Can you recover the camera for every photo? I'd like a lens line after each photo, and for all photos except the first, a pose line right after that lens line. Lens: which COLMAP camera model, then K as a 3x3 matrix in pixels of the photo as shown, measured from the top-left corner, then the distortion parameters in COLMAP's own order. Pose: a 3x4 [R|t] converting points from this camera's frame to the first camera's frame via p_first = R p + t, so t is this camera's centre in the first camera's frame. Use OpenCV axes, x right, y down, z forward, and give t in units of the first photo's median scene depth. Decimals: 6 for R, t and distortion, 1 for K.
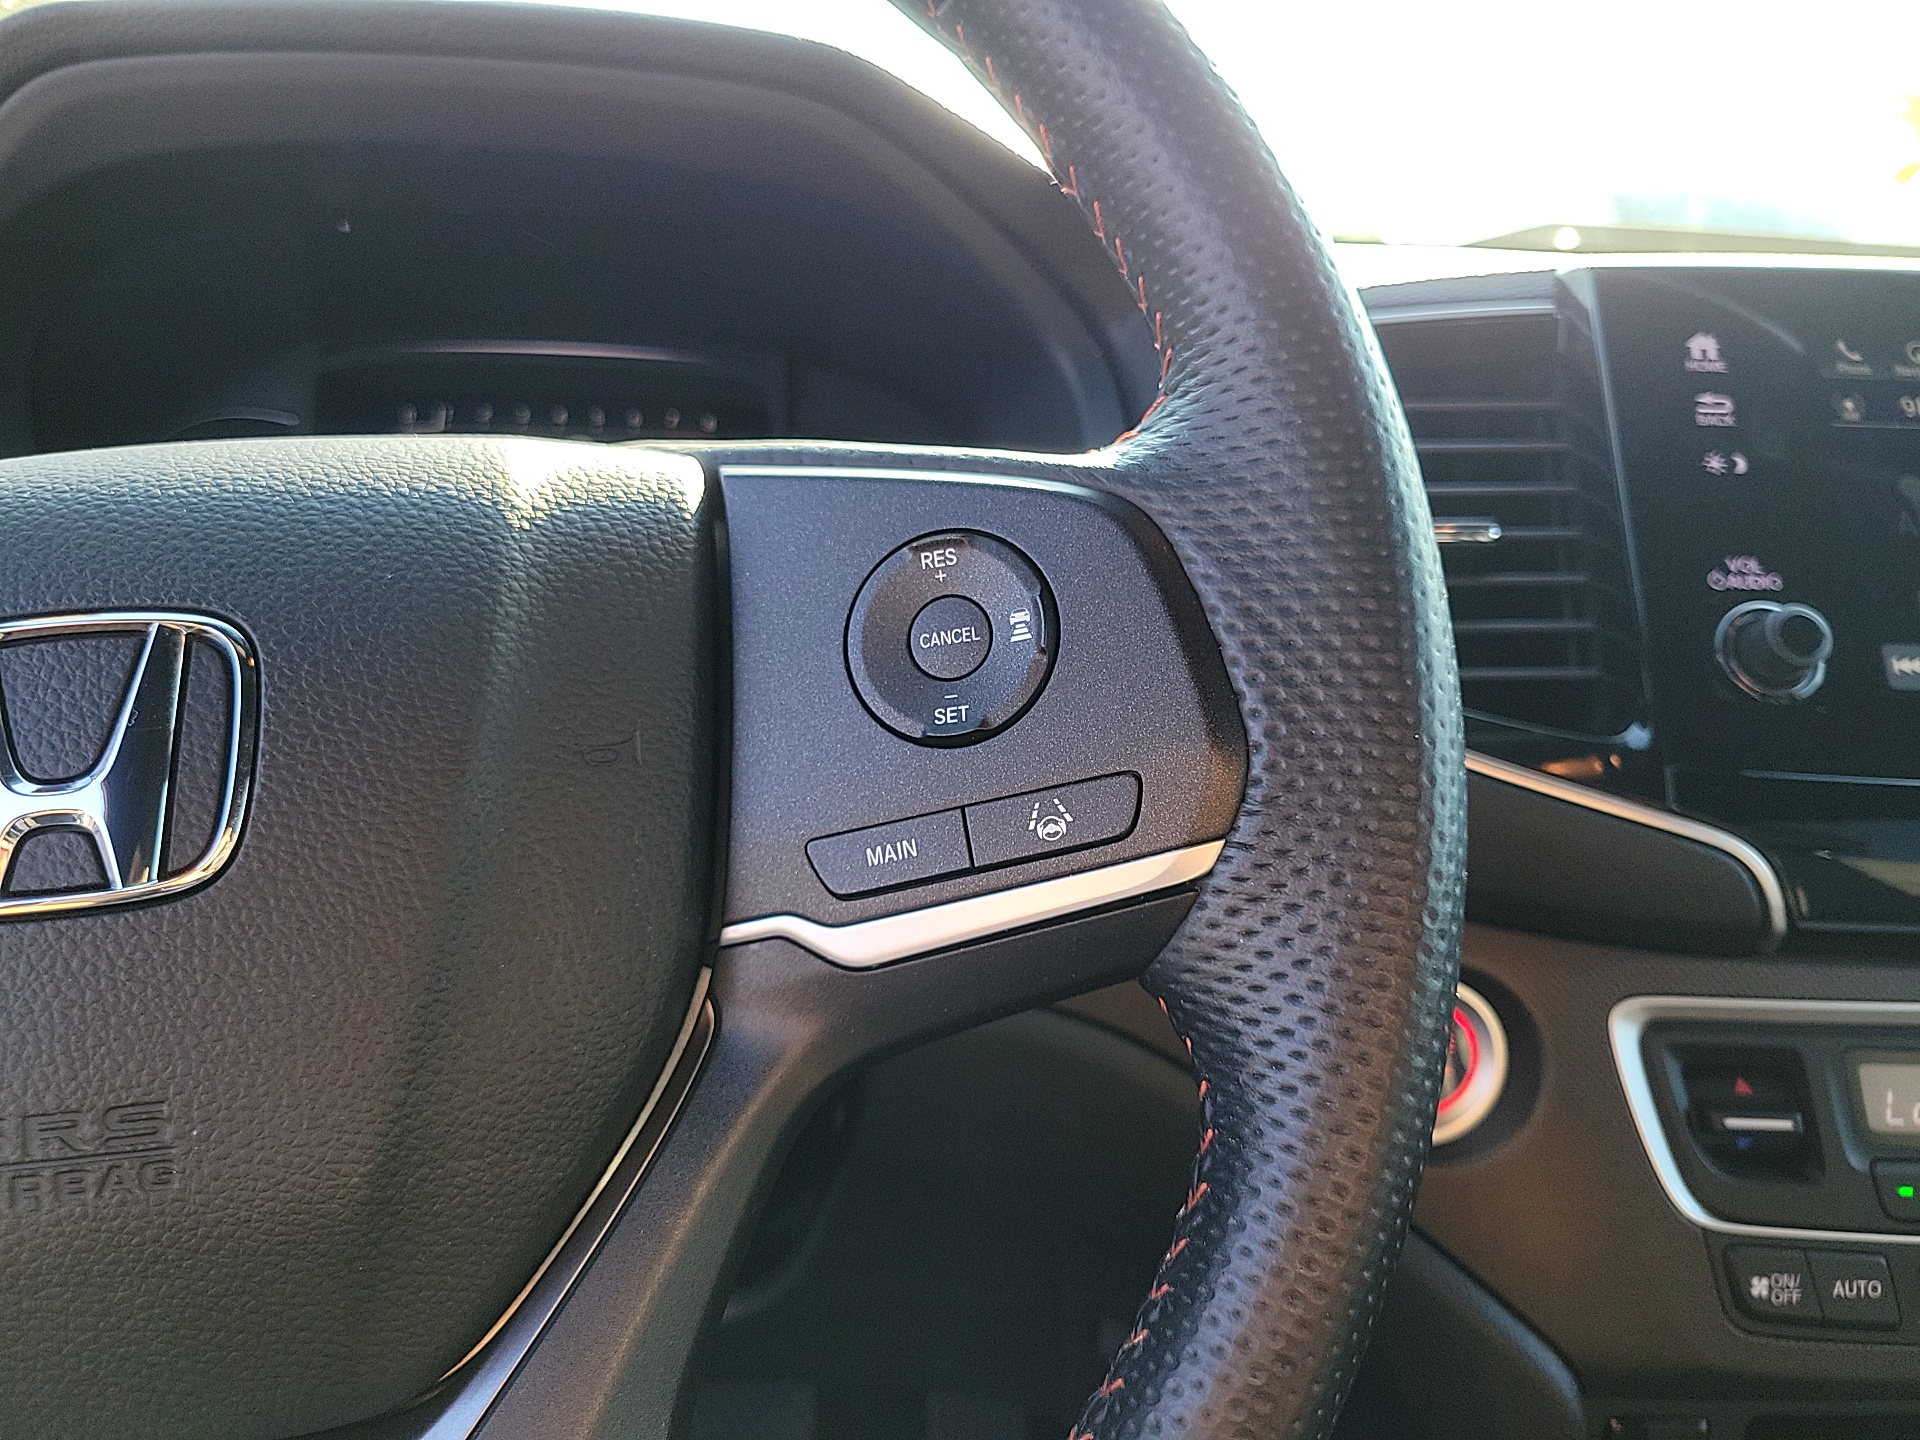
lens RADIAL K [[1476.8, 0, 946.6], [0, 1476.8, 712.6], [0, 0, 1]] dist [0.000380, -0.007313]
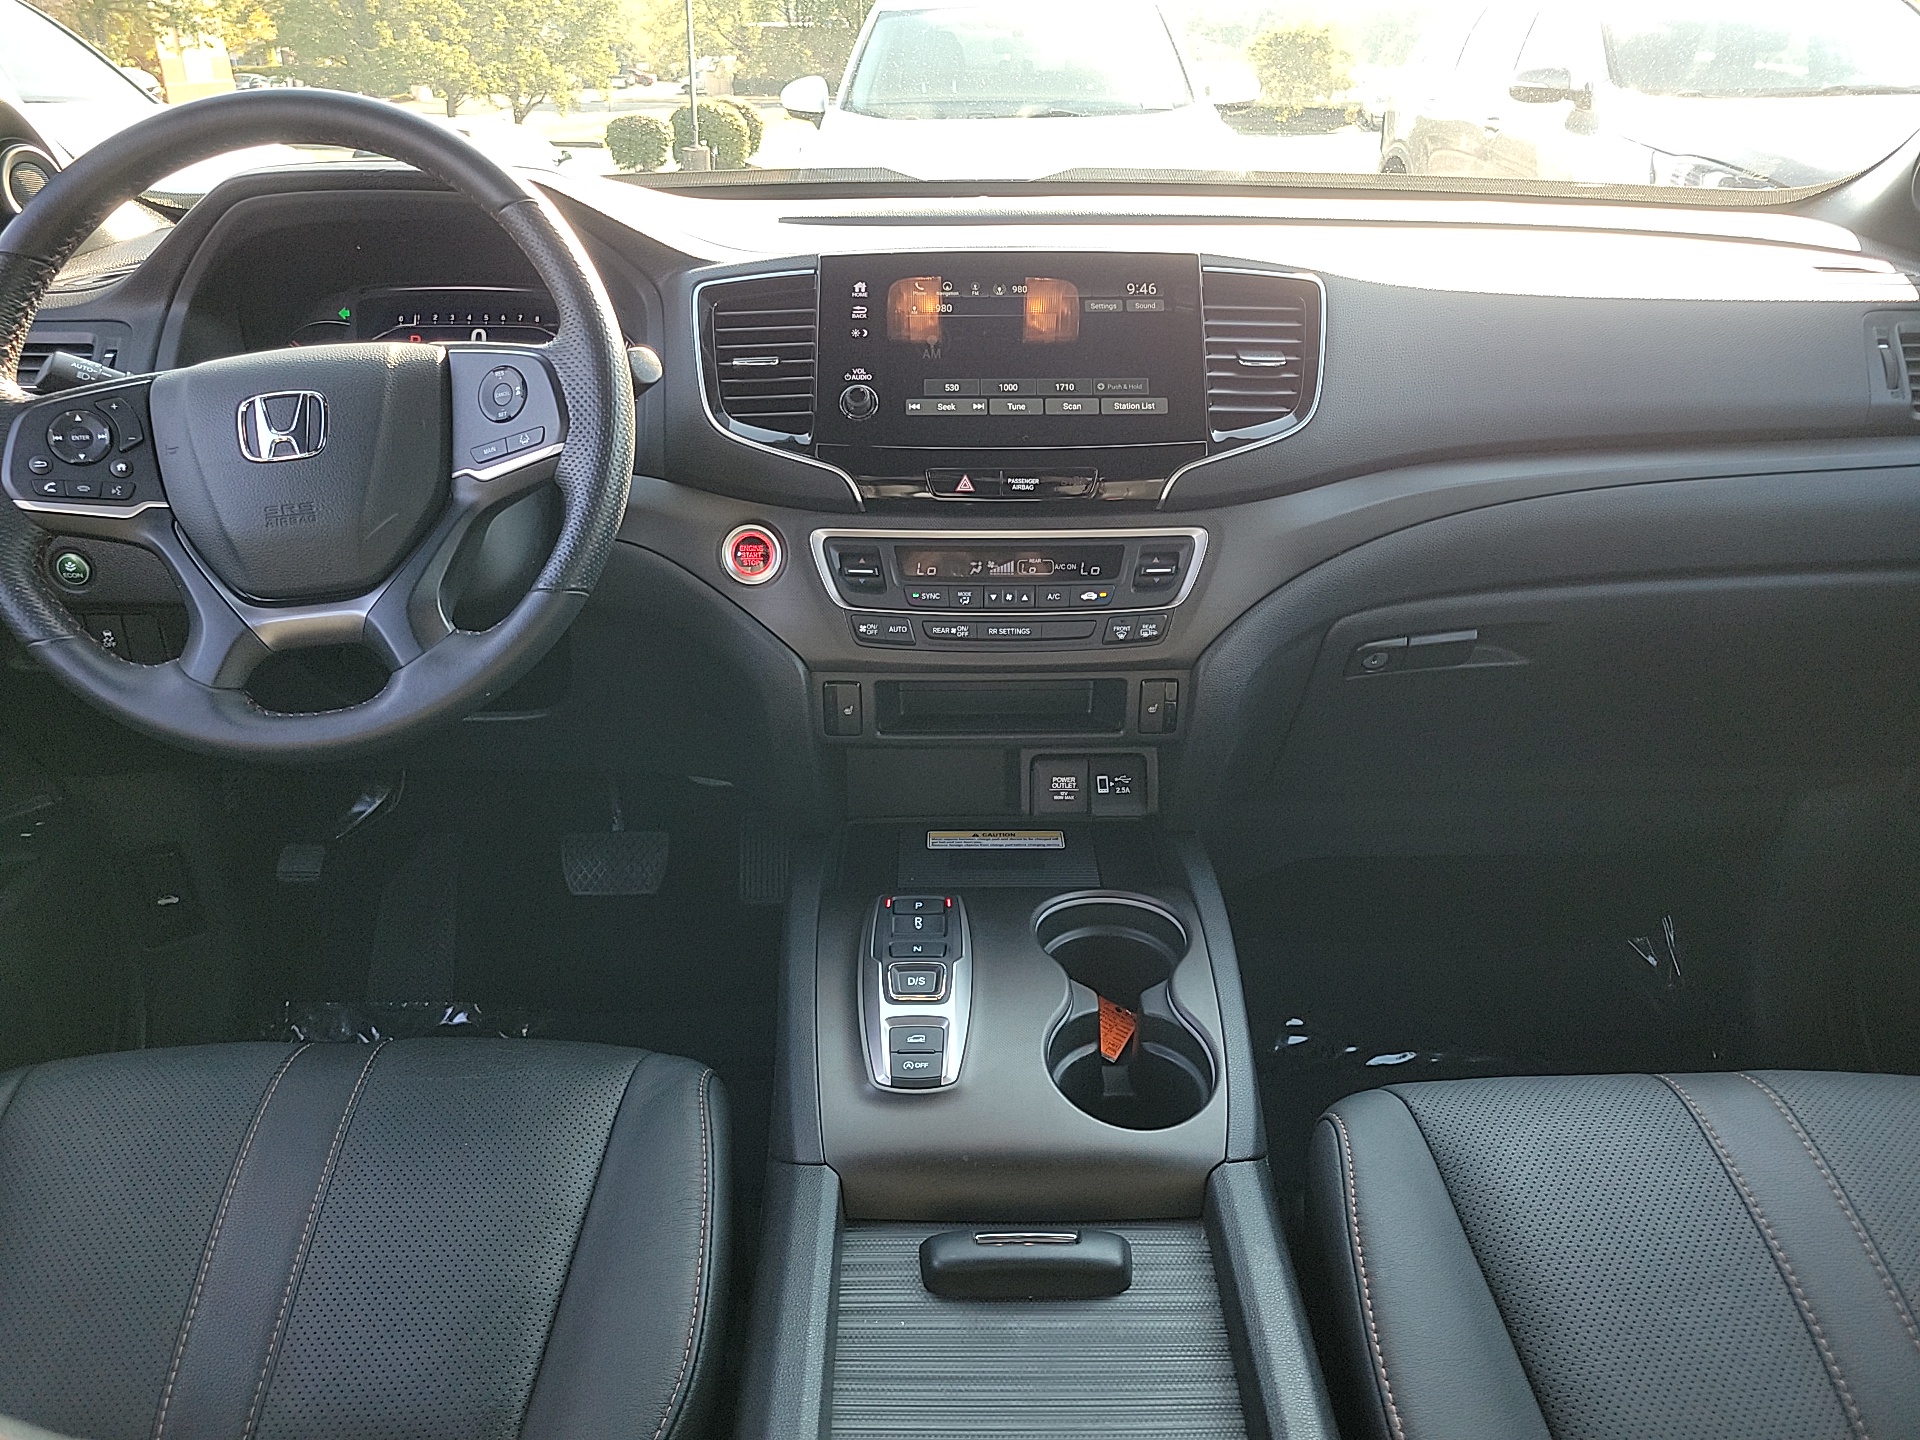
lens RADIAL K [[1435.6, 0, 953.6], [0, 1435.6, 724.0], [0, 0, 1]] dist [0.045281, -0.025490]
pose [[0.997809, -0.014325, -0.064594, 1.384055], [0.021948, 0.992664, 0.118898, 0.374963], [0.062417, -0.120055, 0.990803, -2.724781]]
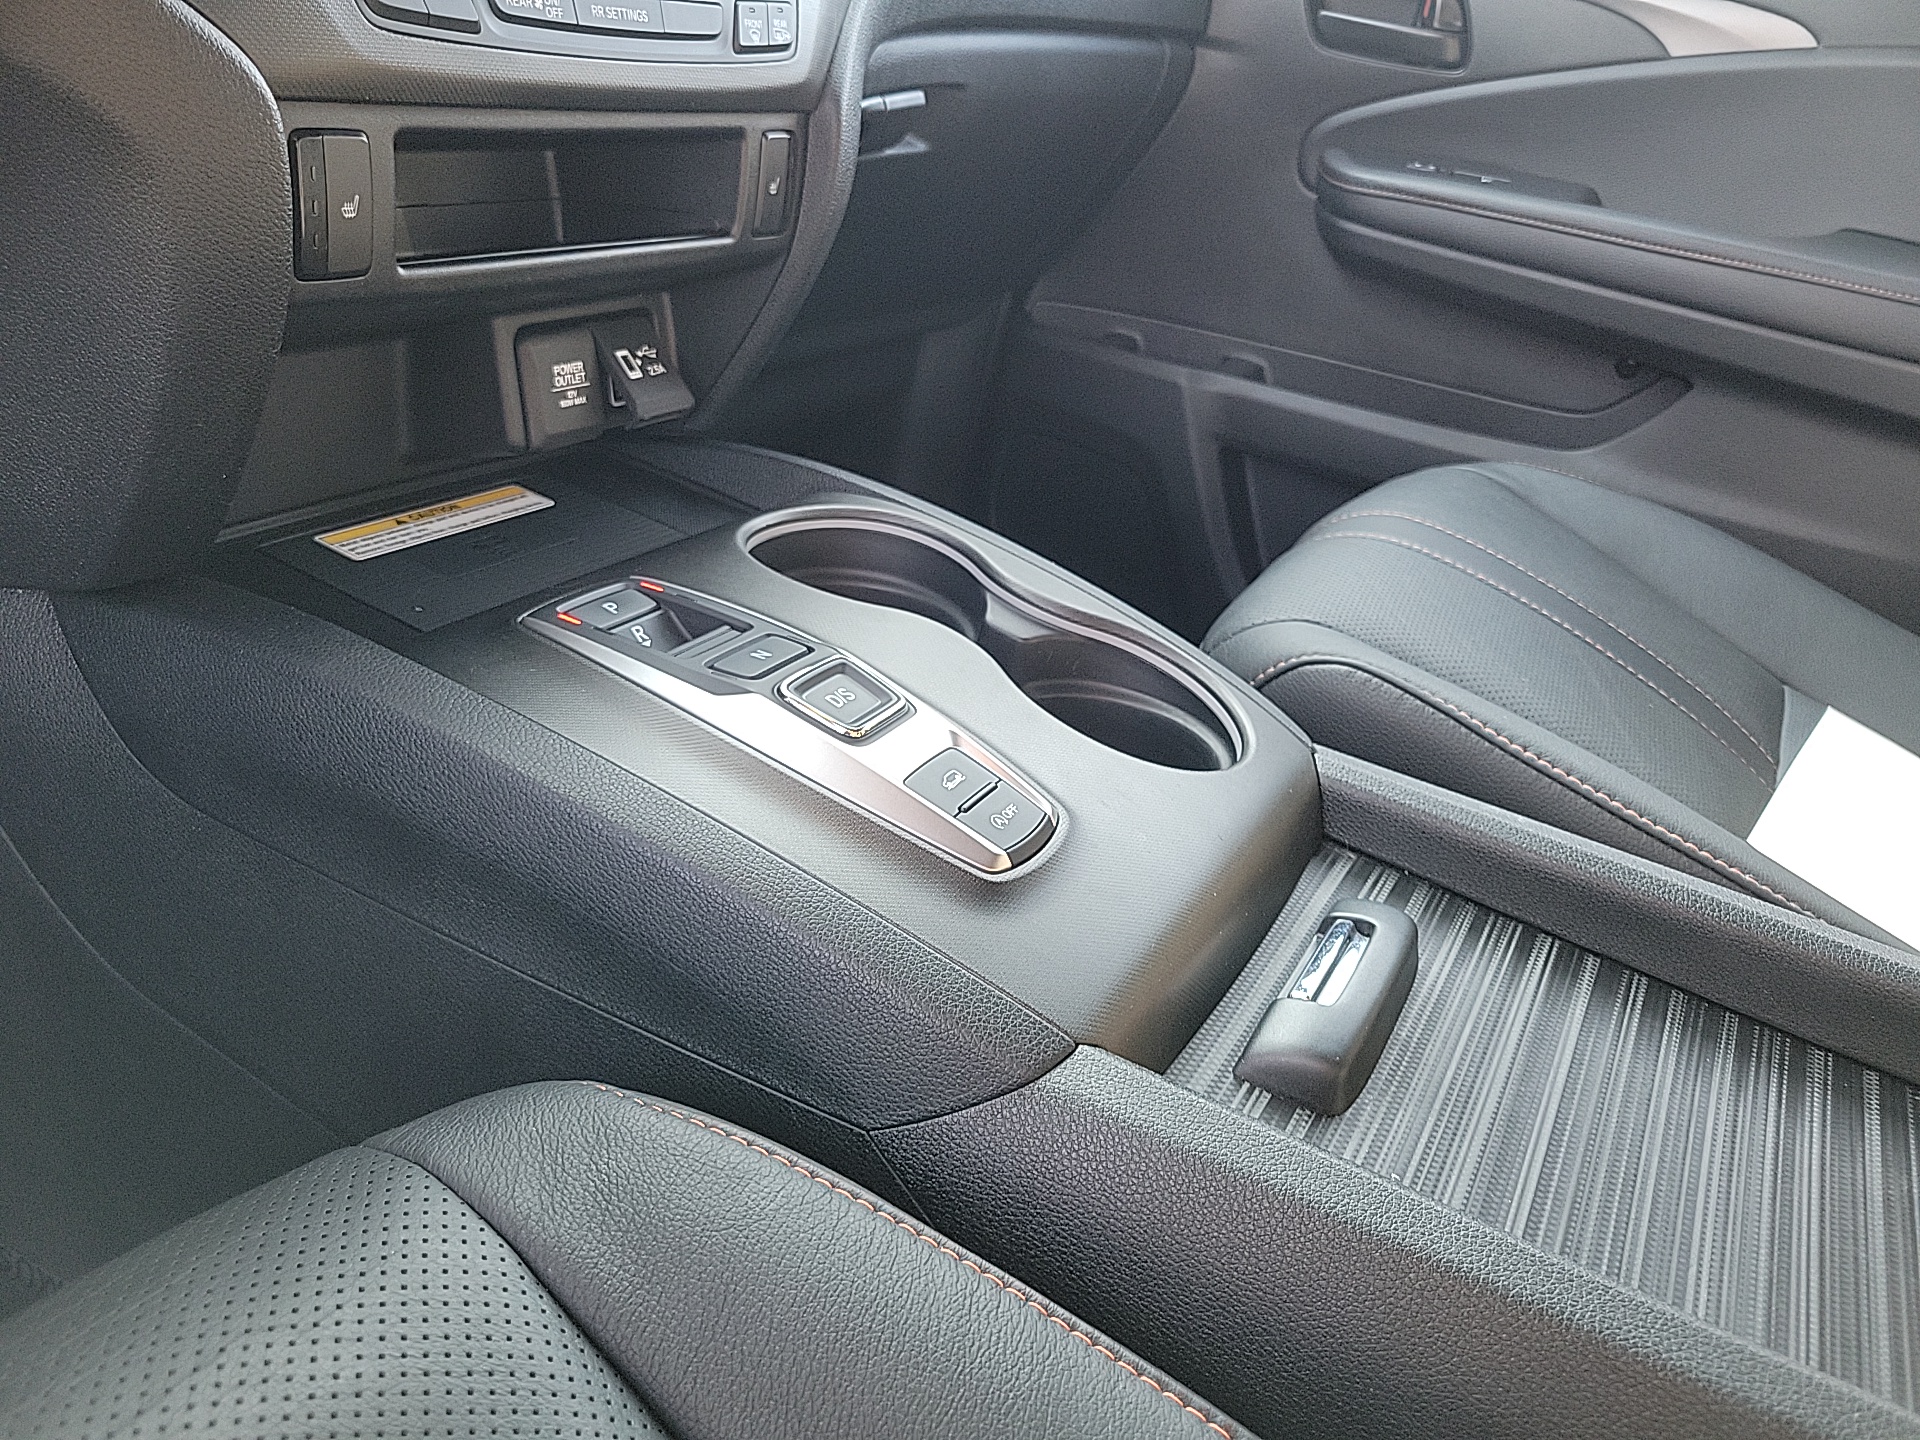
lens RADIAL K [[1452.5, 0, 956.1], [0, 1452.5, 717.5], [0, 0, 1]] dist [0.024557, -0.014348]
pose [[0.534399, -0.339786, 0.773927, -0.459875], [0.109688, 0.935774, 0.335104, 0.913046], [-0.838085, -0.094189, 0.537347, -0.107317]]
